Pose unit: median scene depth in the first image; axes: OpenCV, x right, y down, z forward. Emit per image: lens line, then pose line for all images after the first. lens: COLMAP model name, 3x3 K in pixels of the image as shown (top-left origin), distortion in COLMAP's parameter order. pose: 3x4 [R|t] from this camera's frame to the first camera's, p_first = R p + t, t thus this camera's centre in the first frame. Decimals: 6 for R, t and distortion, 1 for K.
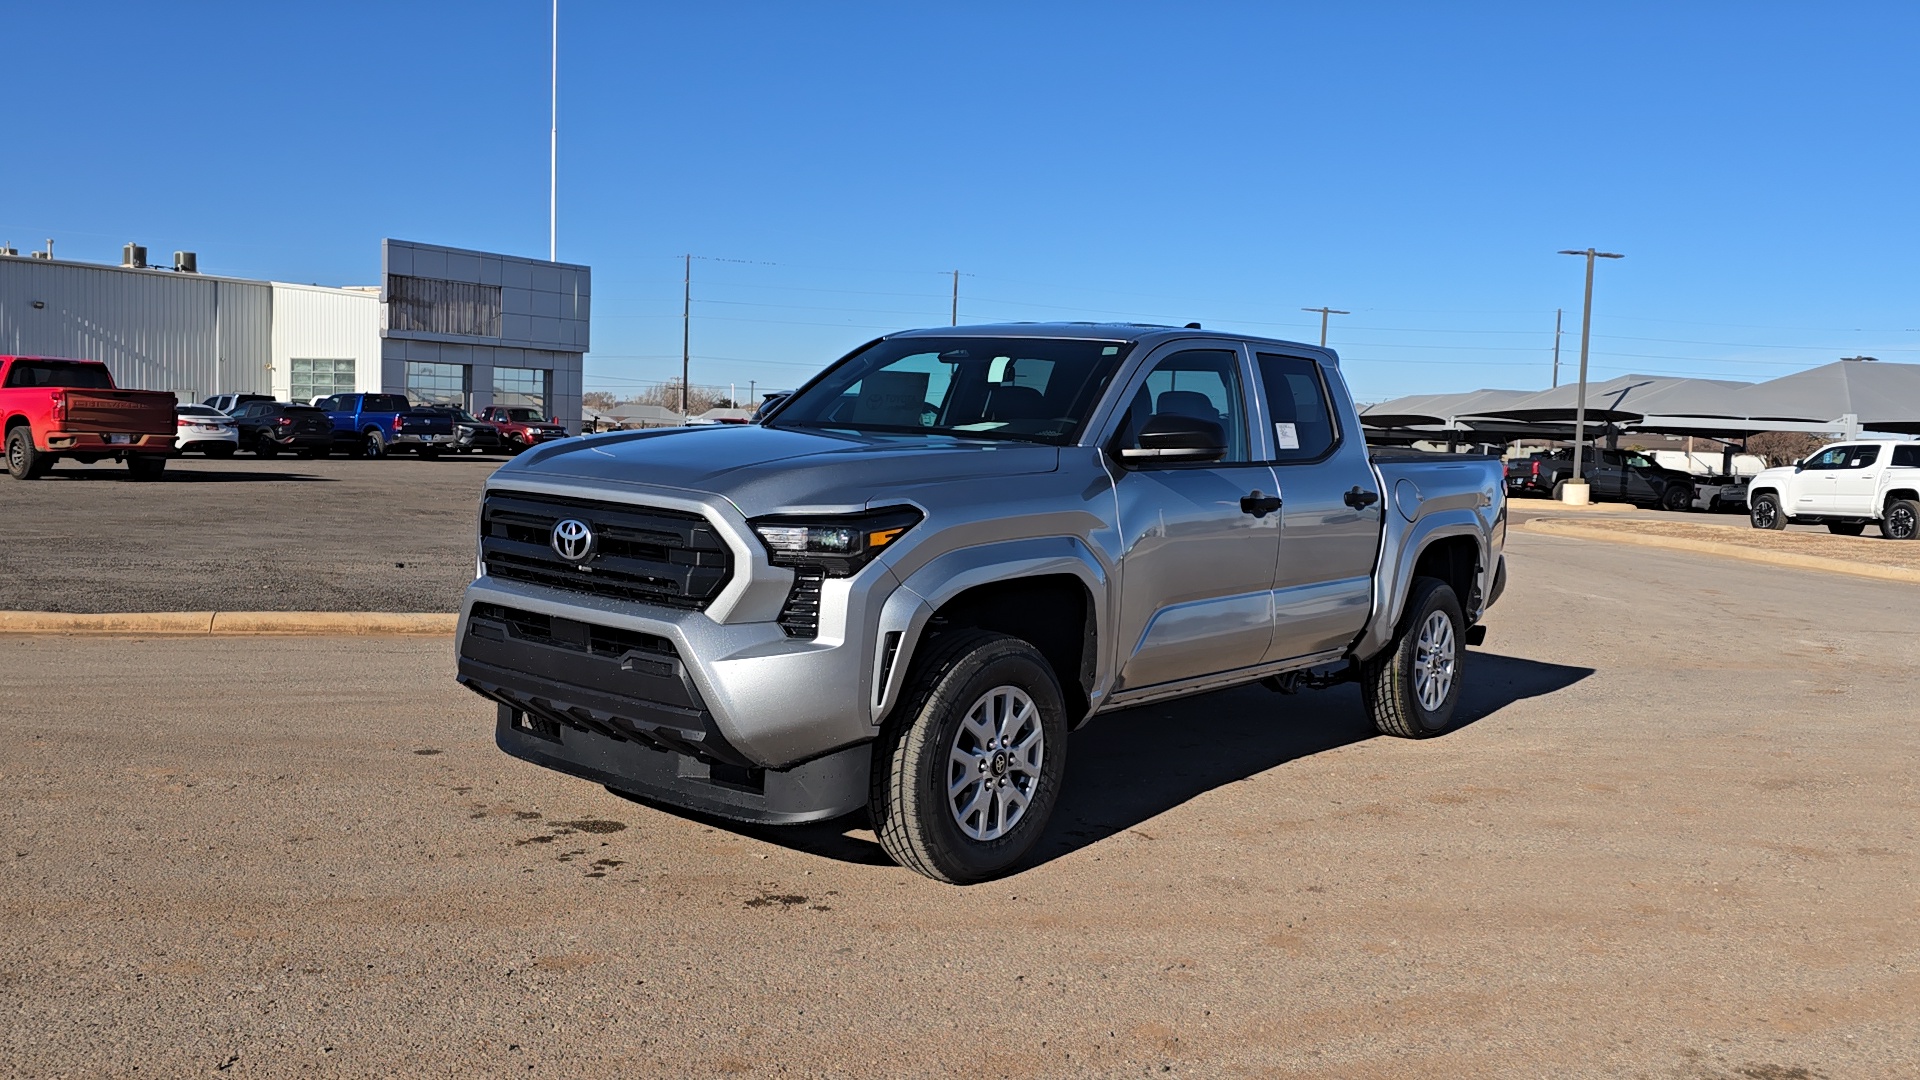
lens RADIAL K [[1572.0, 0, 960.0], [0, 1572.0, 540.0], [0, 0, 1]] dist [-0.000045, -0.004744]
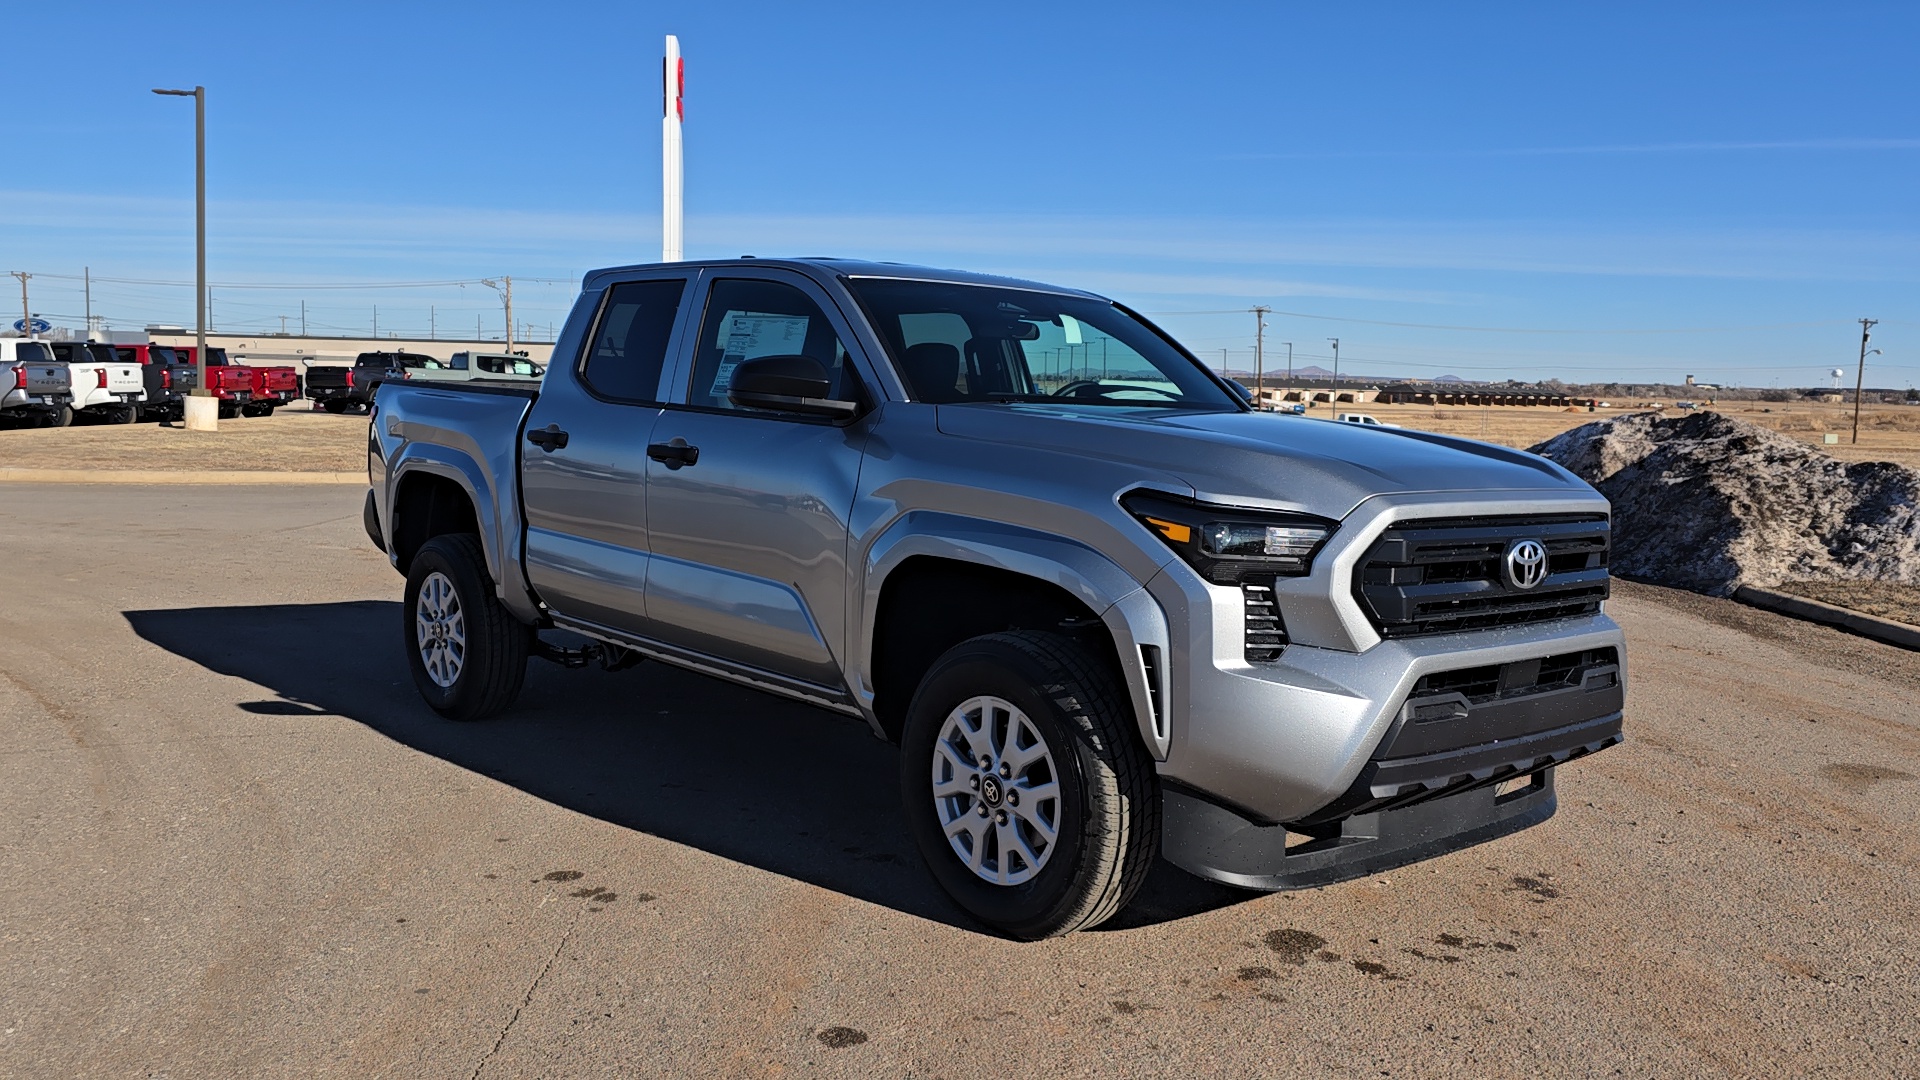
lens RADIAL K [[1582.3, 0, 955.5], [0, 1582.3, 475.6], [0, 0, 1]] dist [0.002357, -0.007247]
pose [[0.180508, -0.090483, 0.979403, -1.003219], [0.047756, 0.995391, 0.083158, -0.117950], [-0.982414, 0.031762, 0.183997, 1.016794]]
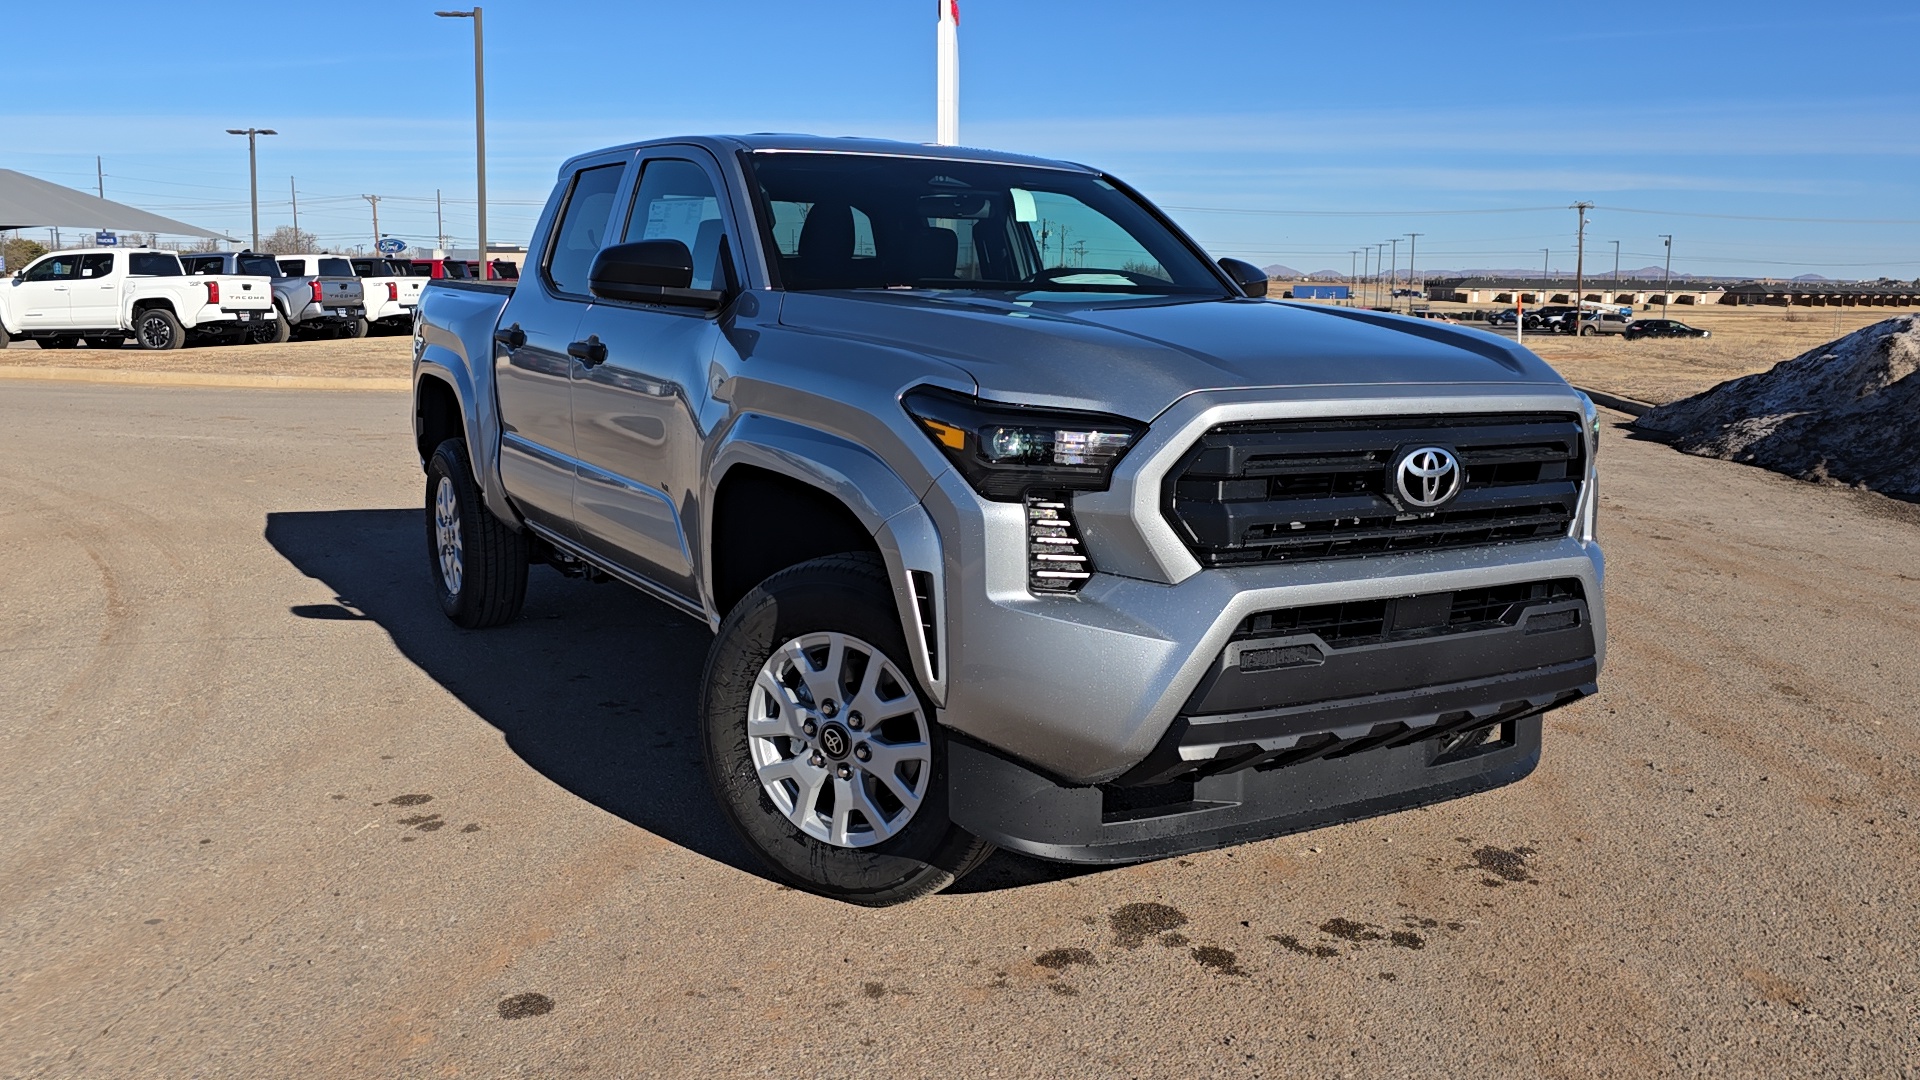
lens RADIAL K [[1572.0, 0, 960.0], [0, 1572.0, 540.0], [0, 0, 1]] dist [-0.000045, -0.004744]
pose [[0.360101, -0.181500, 0.915087, -0.832025], [0.065657, 0.983391, 0.169210, -0.089024], [-0.930600, -0.000850, 0.366037, 0.836480]]
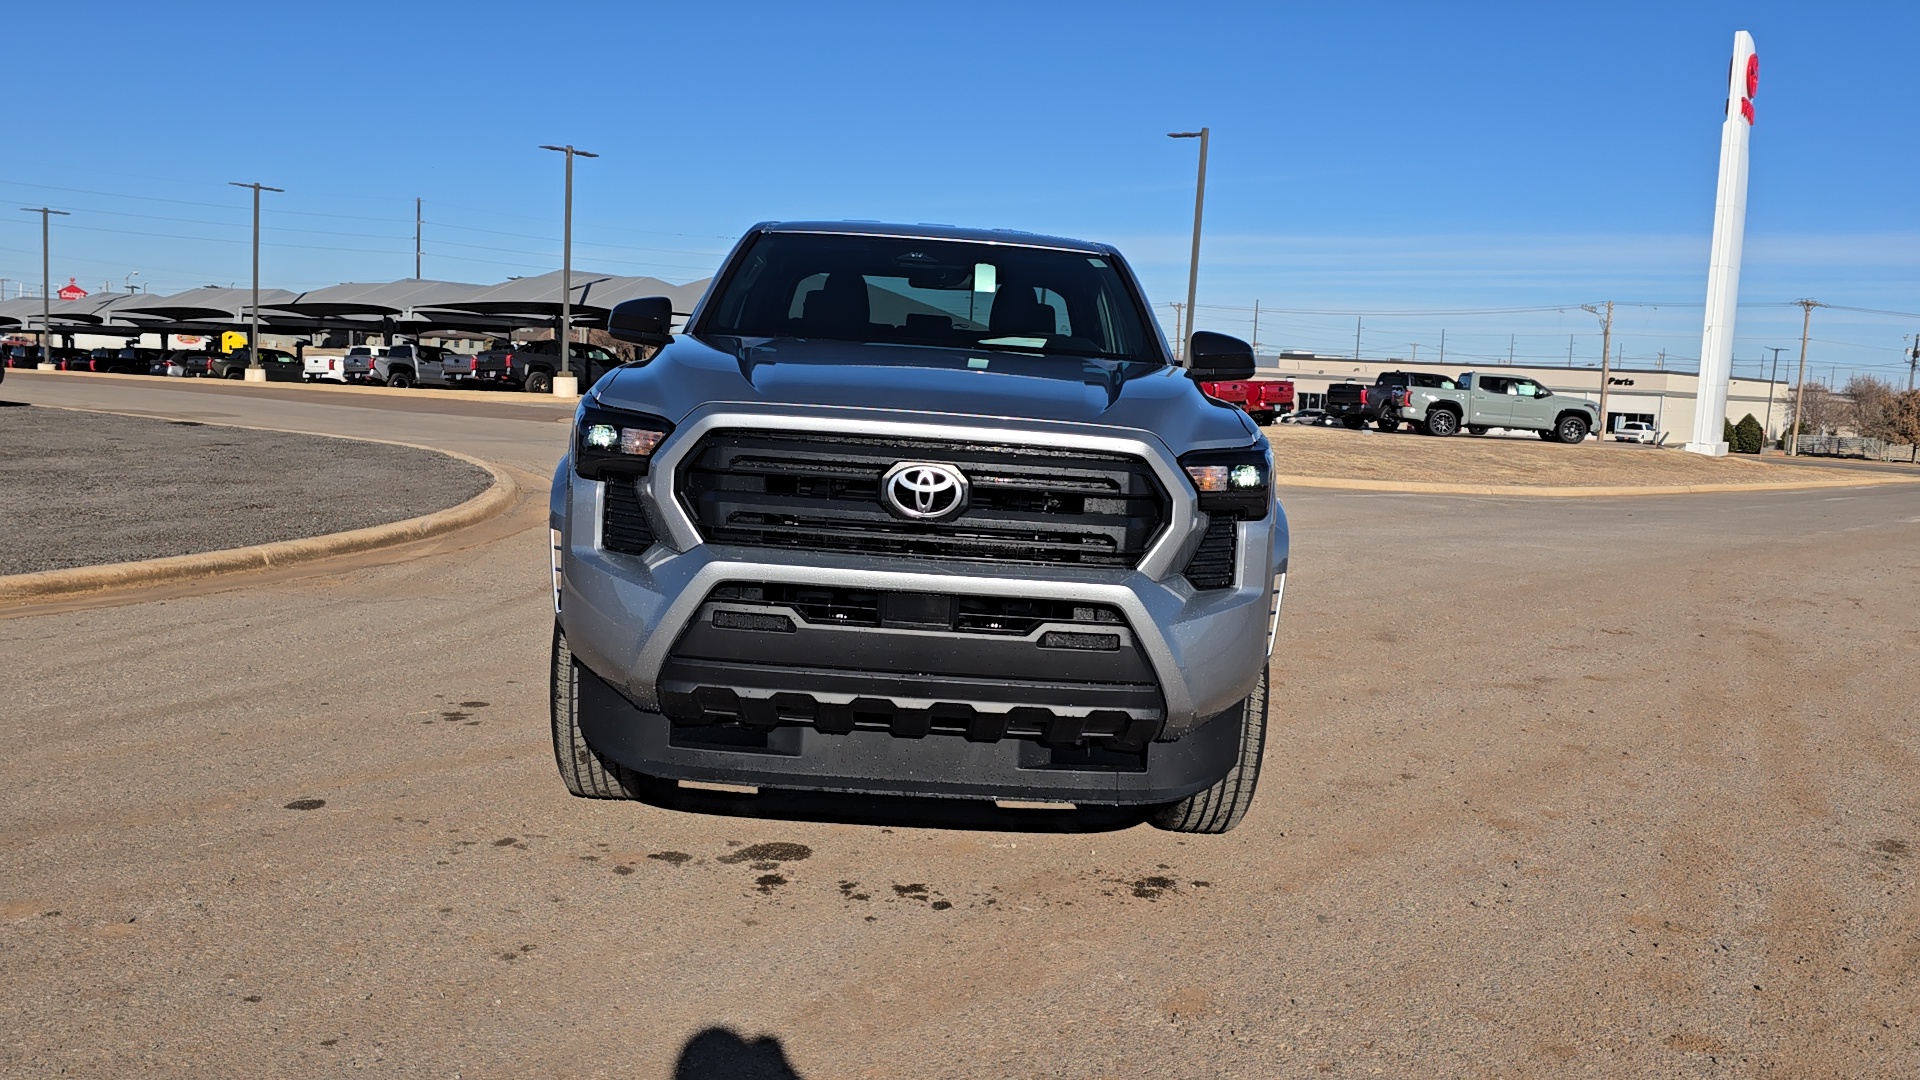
lens RADIAL K [[1570.9, 0, 997.2], [0, 1570.9, 543.7], [0, 0, 1]] dist [-0.004451, -0.001975]
pose [[0.765836, -0.070993, 0.639105, -0.640771], [0.025236, 0.996439, 0.080446, -0.032242], [-0.642541, -0.045479, 0.764901, 0.336531]]
